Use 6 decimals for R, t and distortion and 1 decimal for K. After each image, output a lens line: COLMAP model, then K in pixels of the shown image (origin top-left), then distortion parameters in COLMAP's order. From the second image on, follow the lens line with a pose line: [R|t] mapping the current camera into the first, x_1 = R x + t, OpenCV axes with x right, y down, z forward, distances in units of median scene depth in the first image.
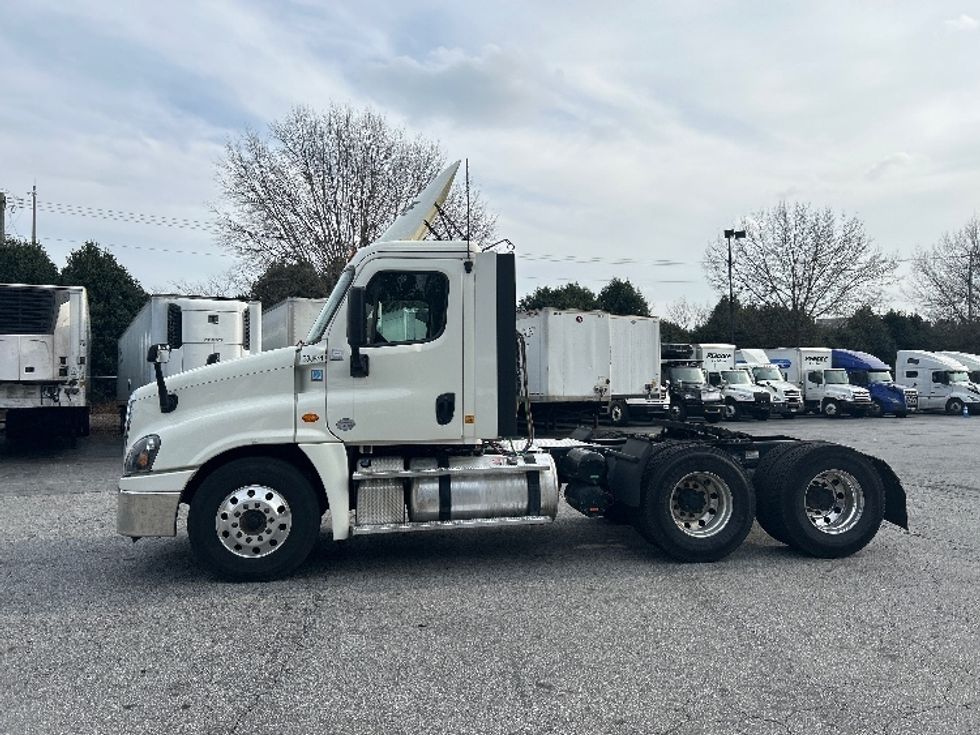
lens RADIAL K [[786.1, 0, 495.1], [0, 786.1, 371.7], [0, 0, 1]] dist [0.024853, 0.008278]
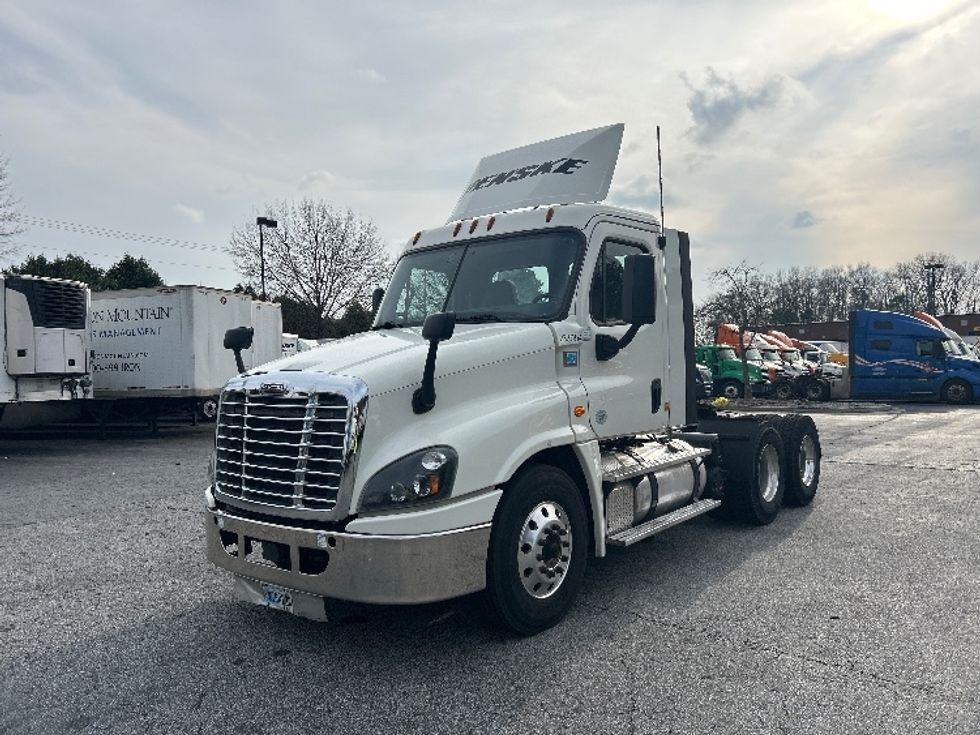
lens RADIAL K [[786.1, 0, 493.2], [0, 786.1, 359.6], [0, 0, 1]] dist [0.024853, 0.008278]
pose [[0.723806, 0.003572, 0.689994, -0.423982], [-0.000365, 0.999988, -0.004794, 0.004329], [-0.690003, 0.003218, 0.723799, 0.232459]]
